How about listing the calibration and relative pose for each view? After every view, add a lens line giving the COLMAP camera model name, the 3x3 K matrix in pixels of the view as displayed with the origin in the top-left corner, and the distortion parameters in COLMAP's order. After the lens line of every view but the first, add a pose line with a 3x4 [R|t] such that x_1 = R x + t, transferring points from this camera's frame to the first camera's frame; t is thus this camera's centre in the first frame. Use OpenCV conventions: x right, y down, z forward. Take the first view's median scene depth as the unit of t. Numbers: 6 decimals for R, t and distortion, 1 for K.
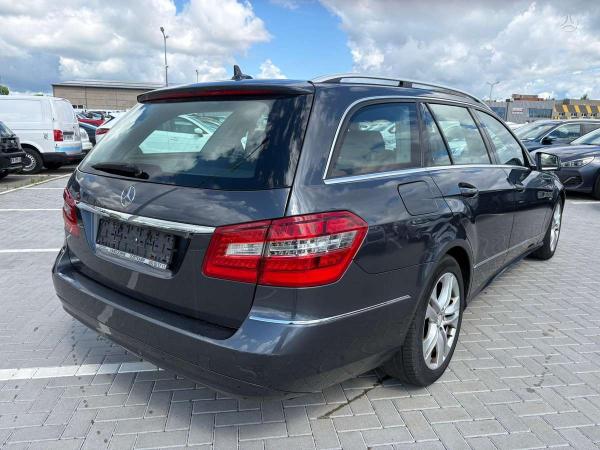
lens RADIAL K [[458.6, 0, 297.0], [0, 458.6, 225.3], [0, 0, 1]] dist [0.125292, -0.138130]
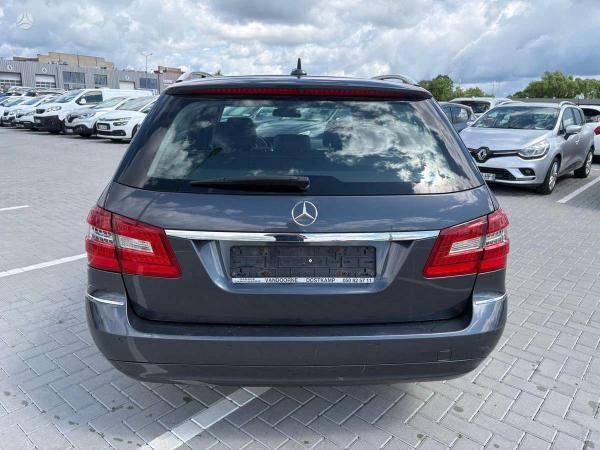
lens RADIAL K [[458.6, 0, 297.0], [0, 458.6, 225.3], [0, 0, 1]] dist [0.125292, -0.138130]
pose [[0.760092, -0.165100, 0.628492, -0.106046], [0.126154, 0.986275, 0.106517, -0.015828], [-0.637452, -0.001676, 0.770488, 0.037379]]
